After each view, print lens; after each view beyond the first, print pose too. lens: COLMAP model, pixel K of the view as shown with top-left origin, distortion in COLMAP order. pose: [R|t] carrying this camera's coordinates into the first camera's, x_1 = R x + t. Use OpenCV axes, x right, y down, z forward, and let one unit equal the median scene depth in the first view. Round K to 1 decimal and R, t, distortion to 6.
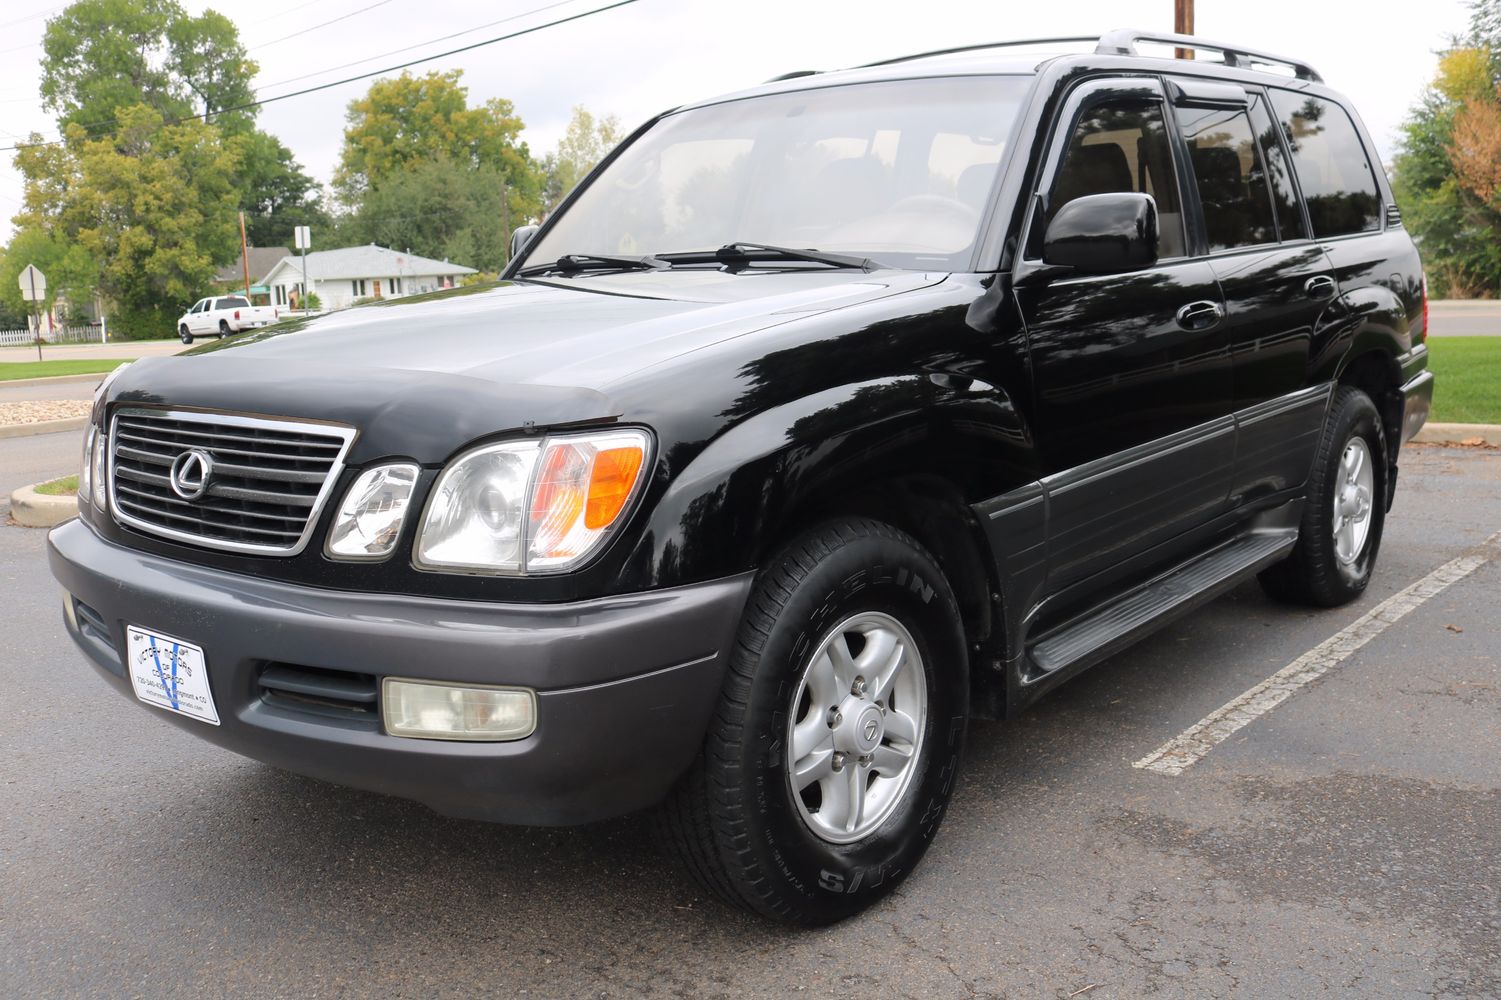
lens RADIAL K [[1407.8, 0, 756.4], [0, 1407.8, 484.0], [0, 0, 1]] dist [-0.137924, 0.126371]
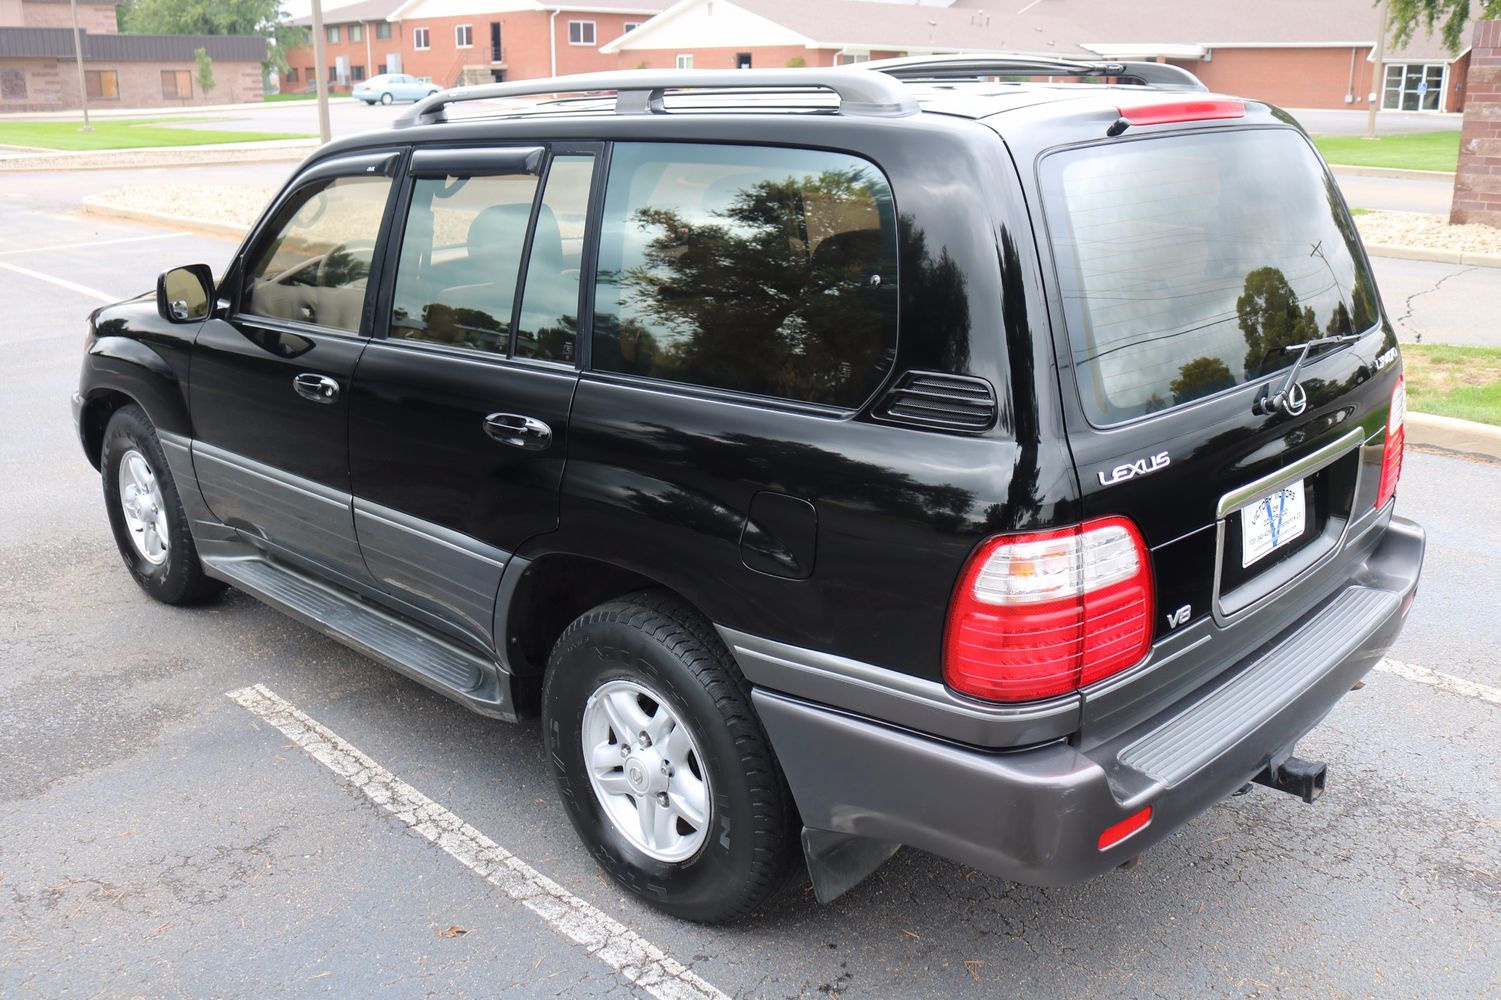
lens RADIAL K [[1407.8, 0, 756.4], [0, 1407.8, 484.0], [0, 0, 1]] dist [-0.137924, 0.126371]
pose [[-0.071388, 0.328953, -0.941644, 1.265846], [-0.138159, 0.931692, 0.335951, -0.436831], [0.987834, 0.154080, -0.021064, 1.298800]]
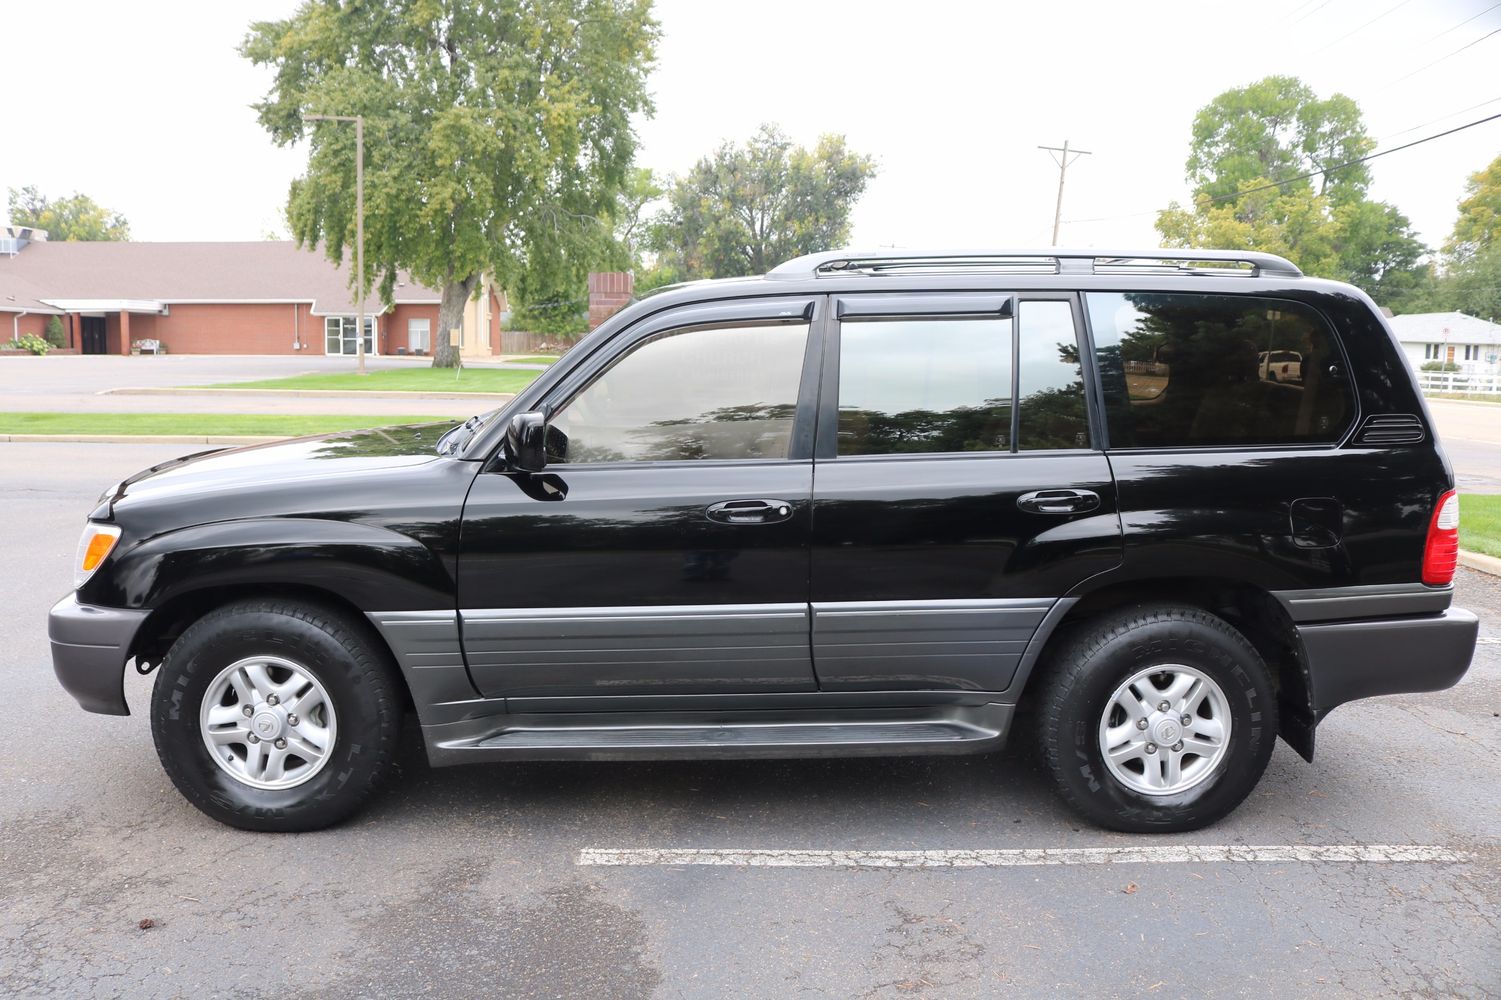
lens RADIAL K [[1240.4, 0, 772.9], [0, 1240.4, 499.0], [0, 0, 1]] dist [-0.142413, 0.112733]
pose [[0.682569, 0.152716, -0.714687, 1.014640], [-0.156231, 0.985808, 0.061440, -0.188594], [0.713927, 0.069719, 0.696741, 0.275177]]
